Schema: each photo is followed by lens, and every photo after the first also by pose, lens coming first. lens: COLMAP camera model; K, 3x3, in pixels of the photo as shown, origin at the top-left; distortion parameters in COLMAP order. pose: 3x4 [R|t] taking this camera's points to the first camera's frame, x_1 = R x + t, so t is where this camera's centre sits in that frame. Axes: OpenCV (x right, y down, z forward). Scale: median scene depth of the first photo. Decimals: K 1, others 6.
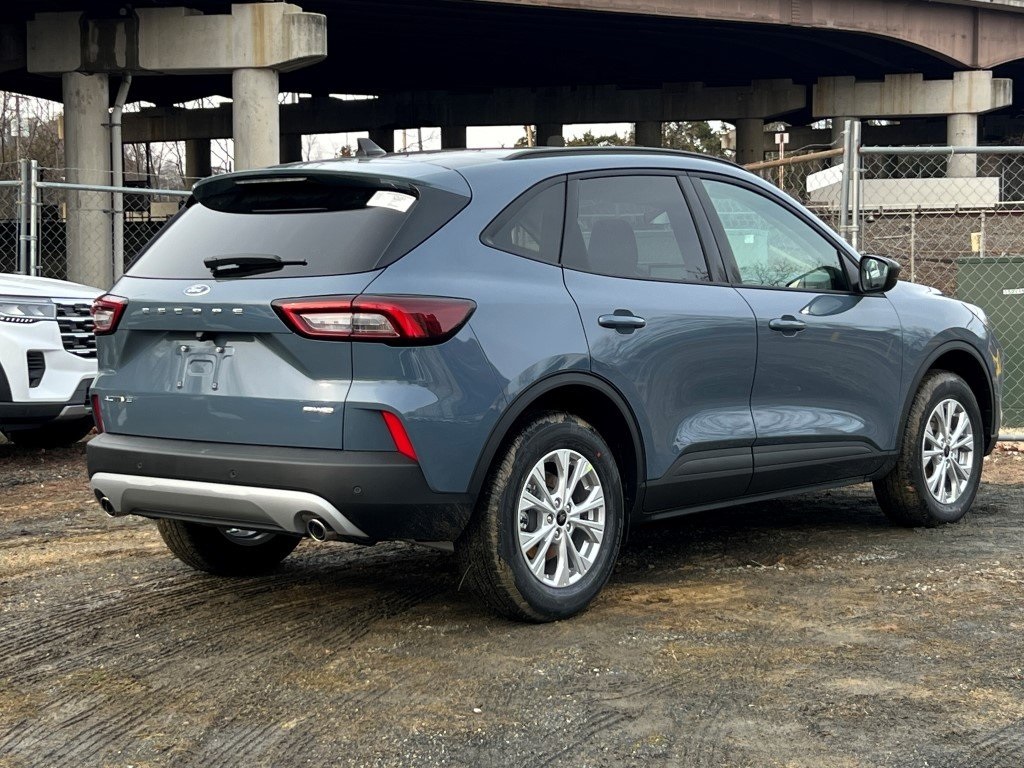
lens RADIAL K [[1916.2, 0, 512.1], [0, 1916.2, 383.7], [0, 0, 1]] dist [-0.021970, 0.000000]
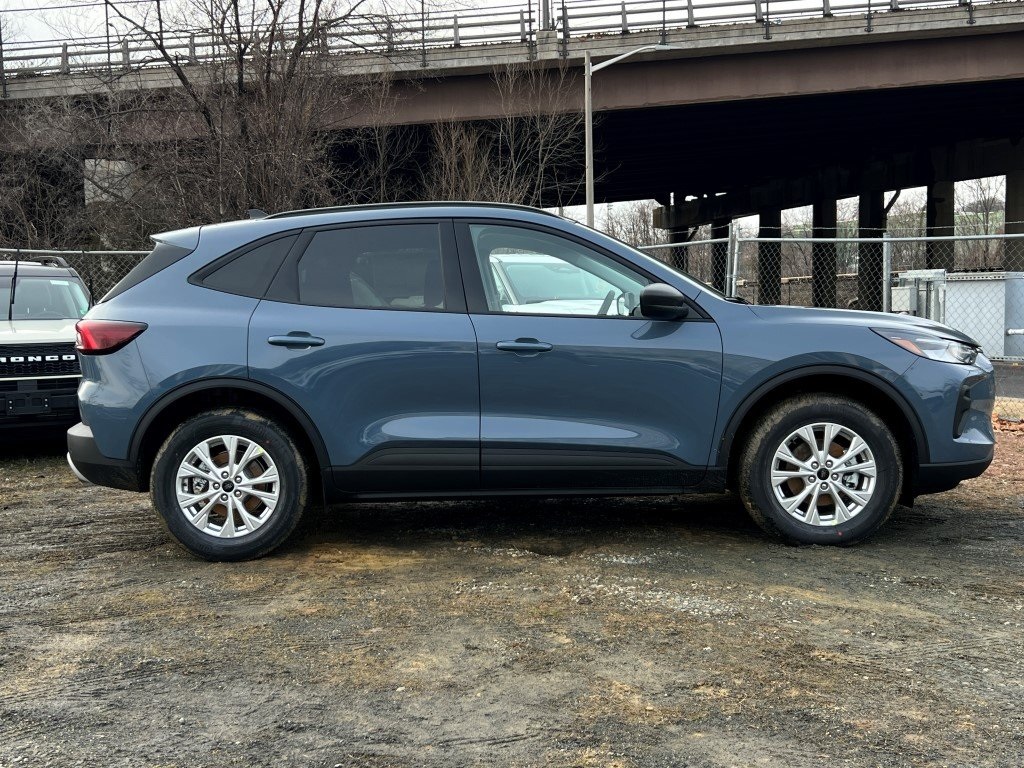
lens RADIAL K [[1182.6, 0, 513.3], [0, 1182.6, 380.0], [0, 0, 1]] dist [0.063608, 0.000000]
pose [[0.643955, 0.044250, -0.763783, 0.769782], [-0.034860, 0.998986, 0.028486, -0.034389], [0.764269, 0.008282, 0.644844, 0.600591]]
